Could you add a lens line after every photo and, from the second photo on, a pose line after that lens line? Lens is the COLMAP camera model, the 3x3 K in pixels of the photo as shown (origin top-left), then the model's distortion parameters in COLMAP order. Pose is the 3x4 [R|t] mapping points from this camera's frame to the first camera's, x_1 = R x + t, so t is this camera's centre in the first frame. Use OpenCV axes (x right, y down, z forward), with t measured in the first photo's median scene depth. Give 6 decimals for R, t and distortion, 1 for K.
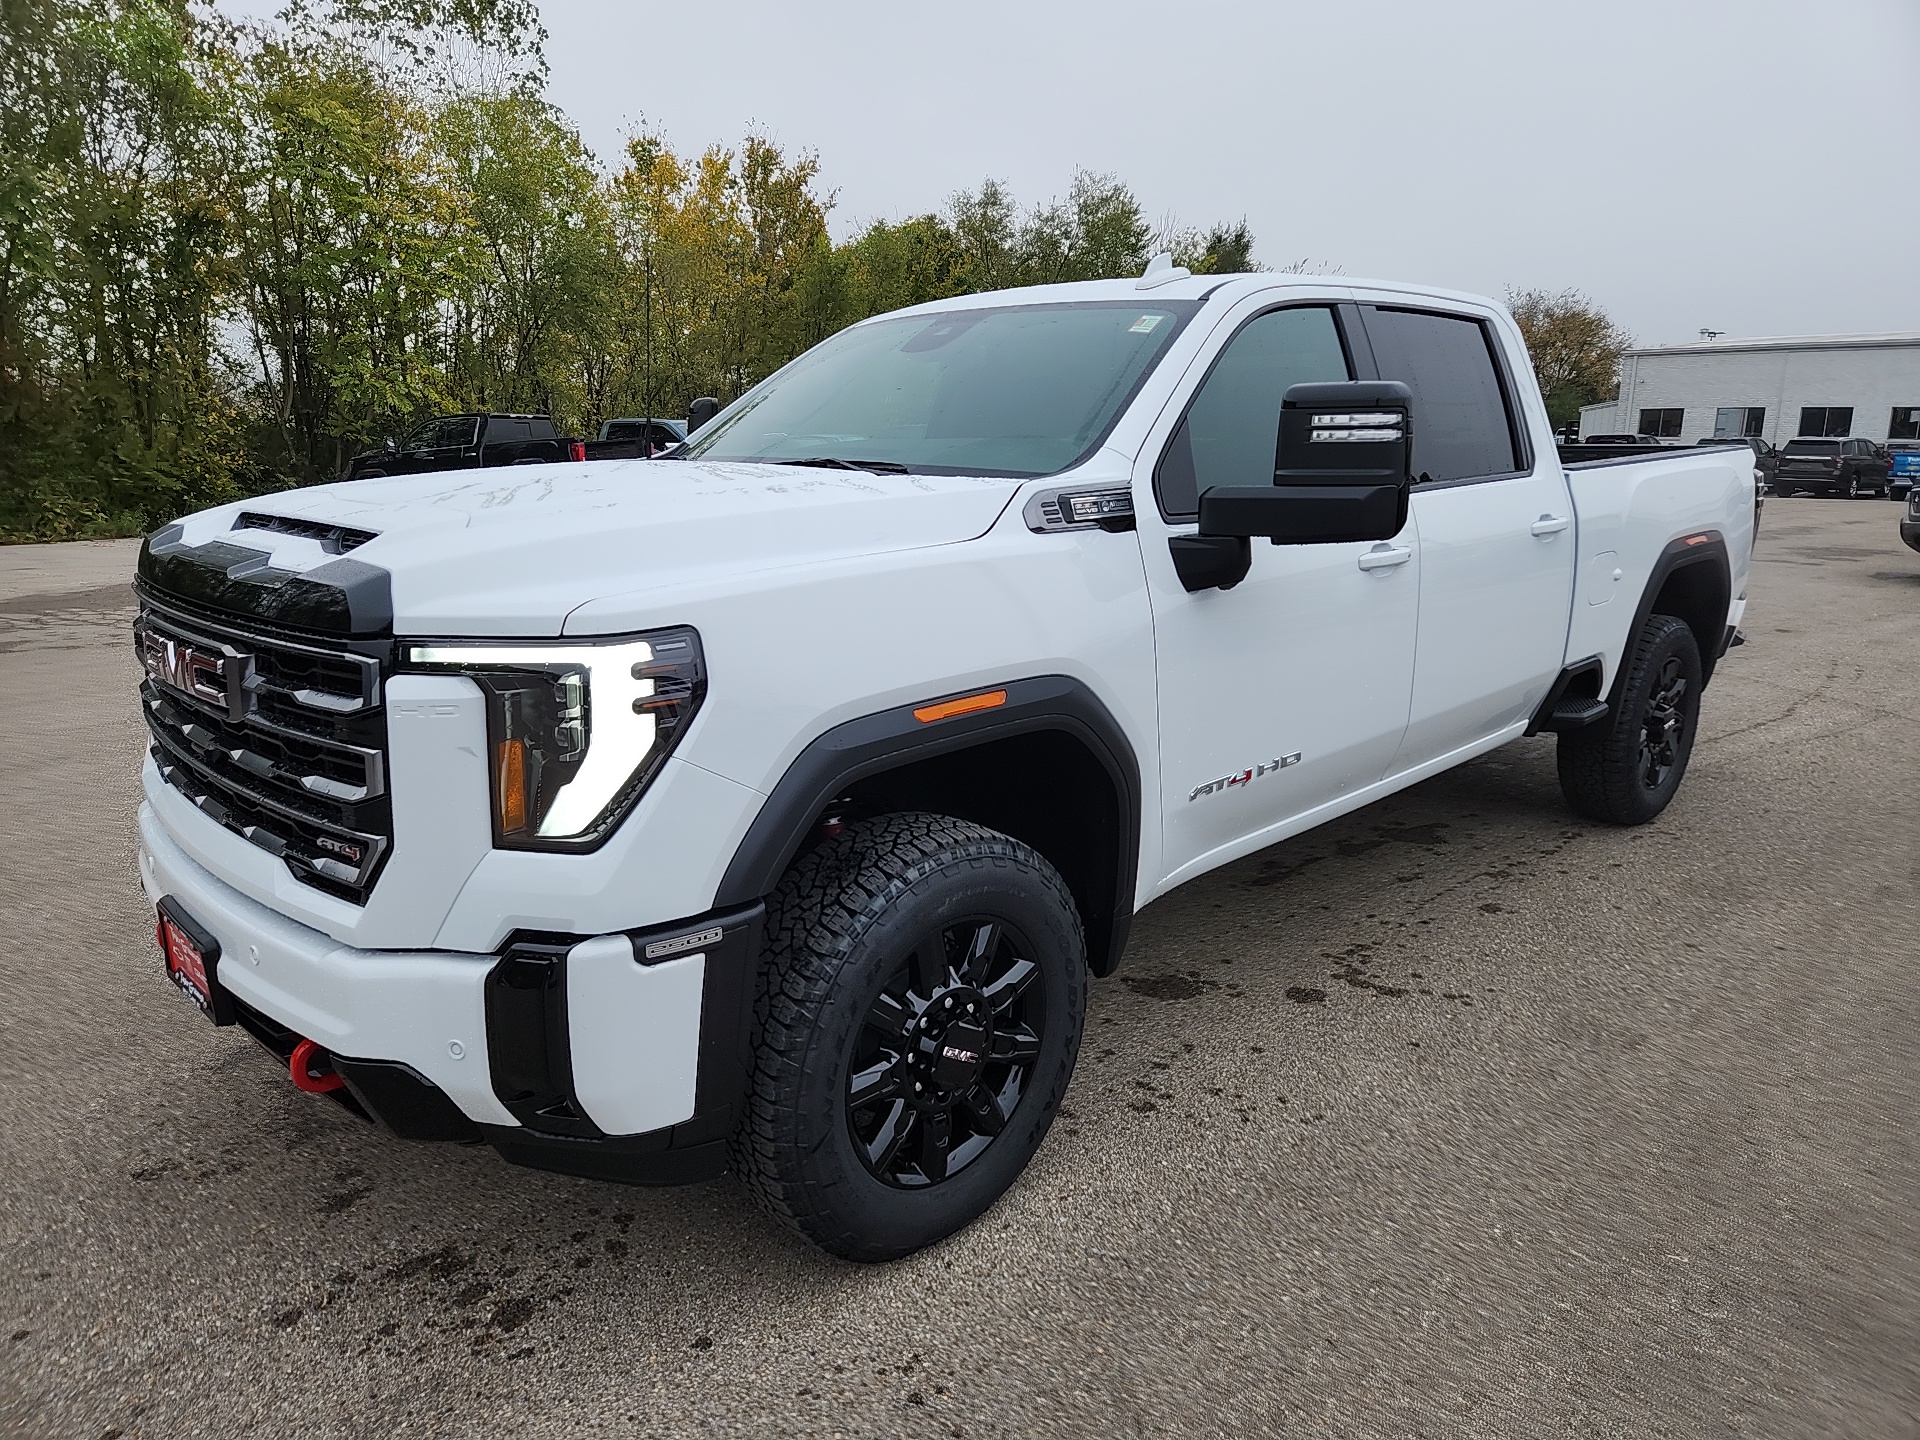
lens RADIAL K [[1274.8, 0, 903.7], [0, 1274.8, 707.4], [0, 0, 1]] dist [0.058624, -0.017189]
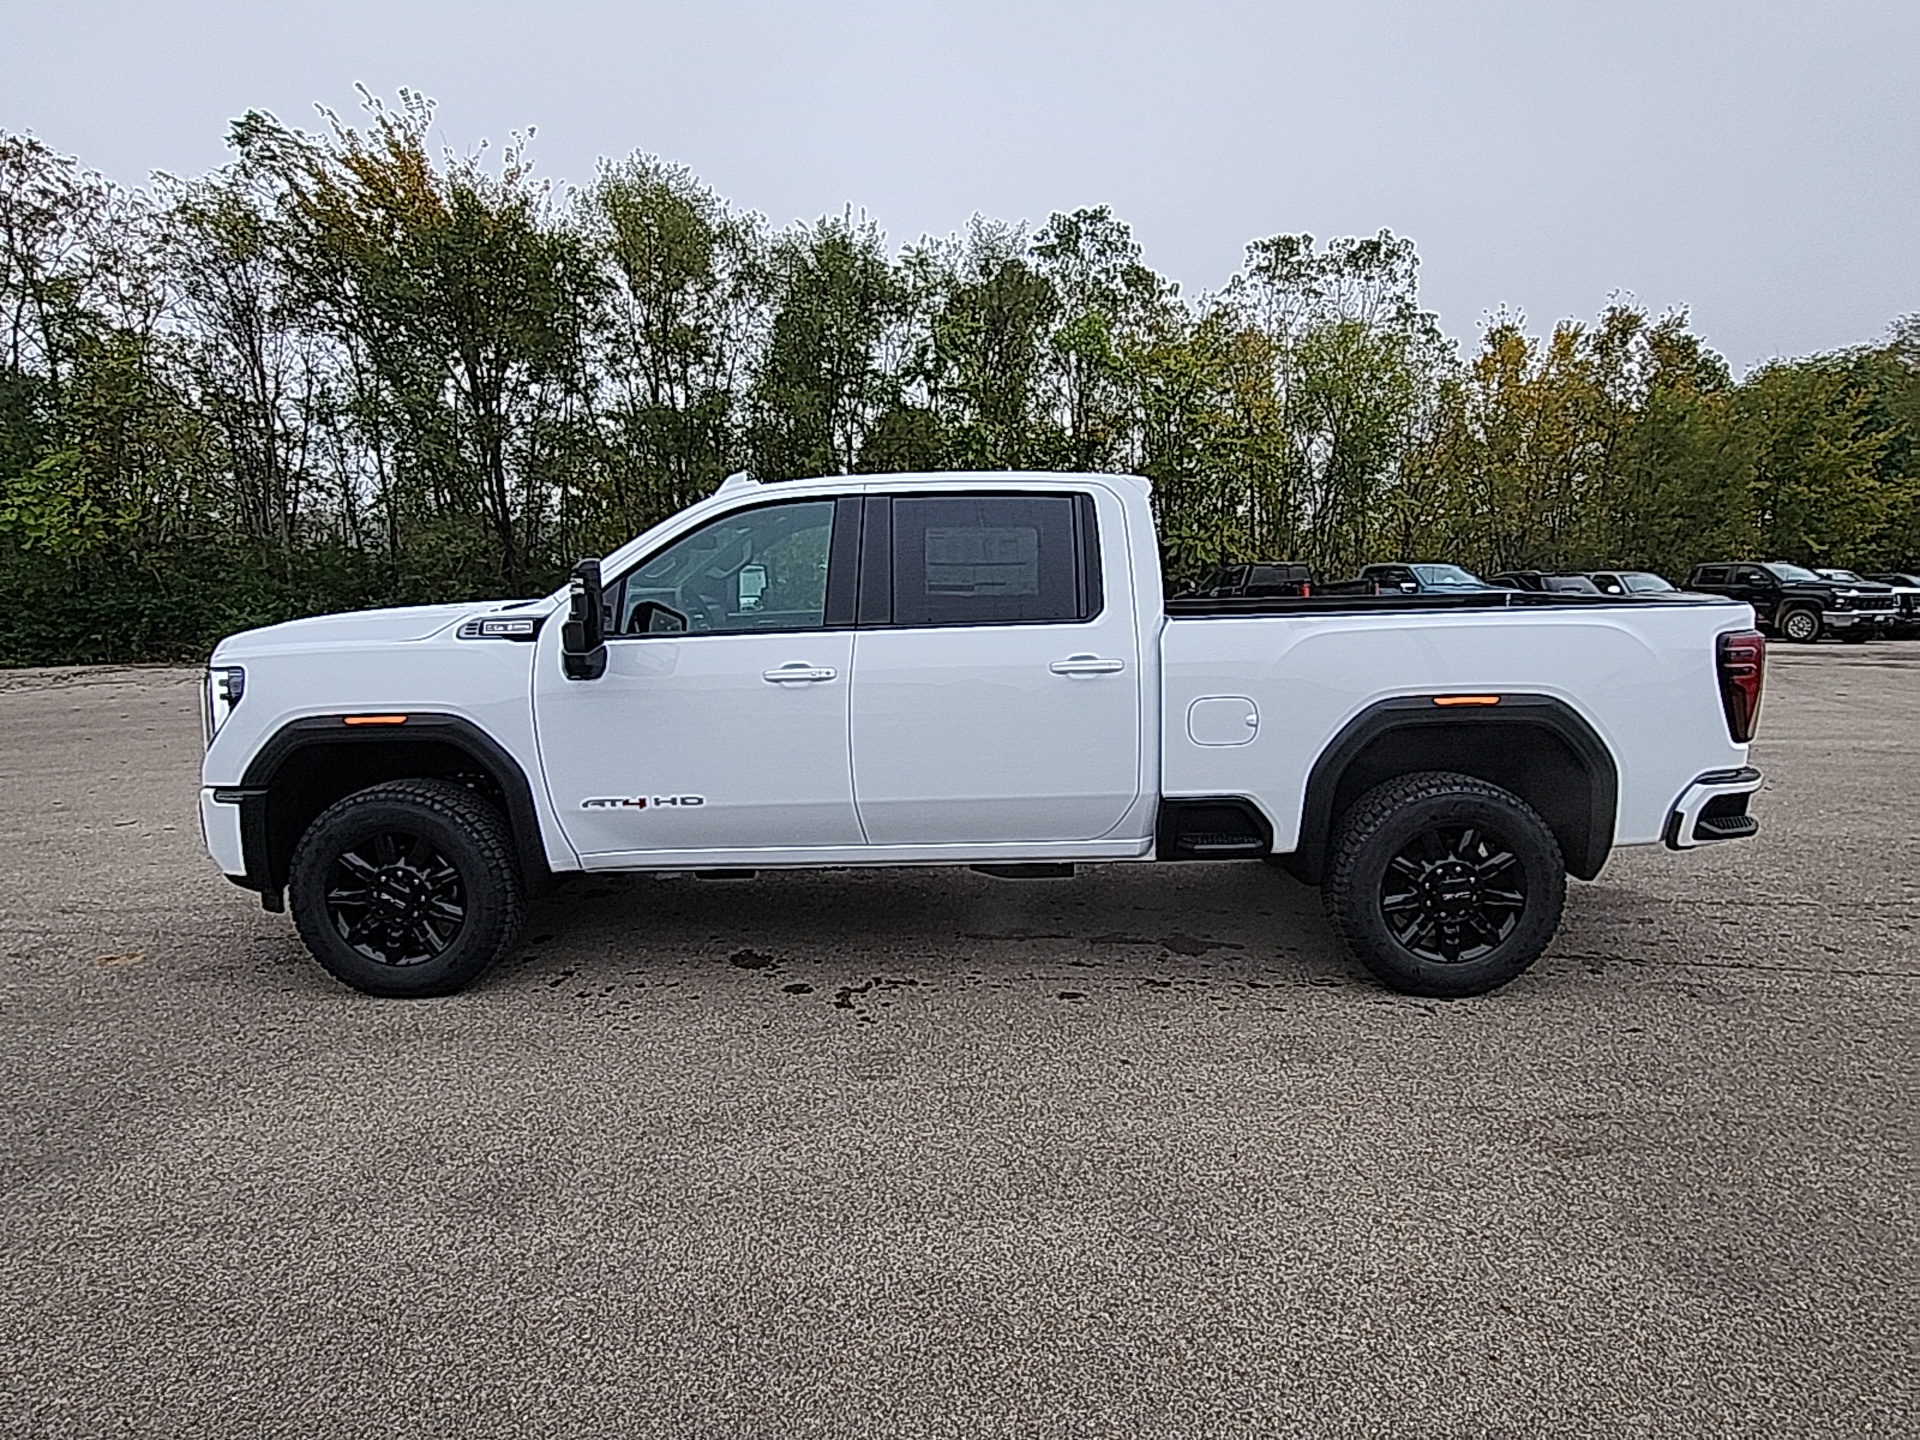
lens RADIAL K [[1036.5, 0, 956.1], [0, 1036.5, 707.0], [0, 0, 1]] dist [0.005786, 0.002193]
pose [[0.708898, 0.084409, -0.700242, 1.412908], [-0.142388, 0.989498, -0.024871, -0.085009], [0.690789, 0.117337, 0.713472, 0.343655]]
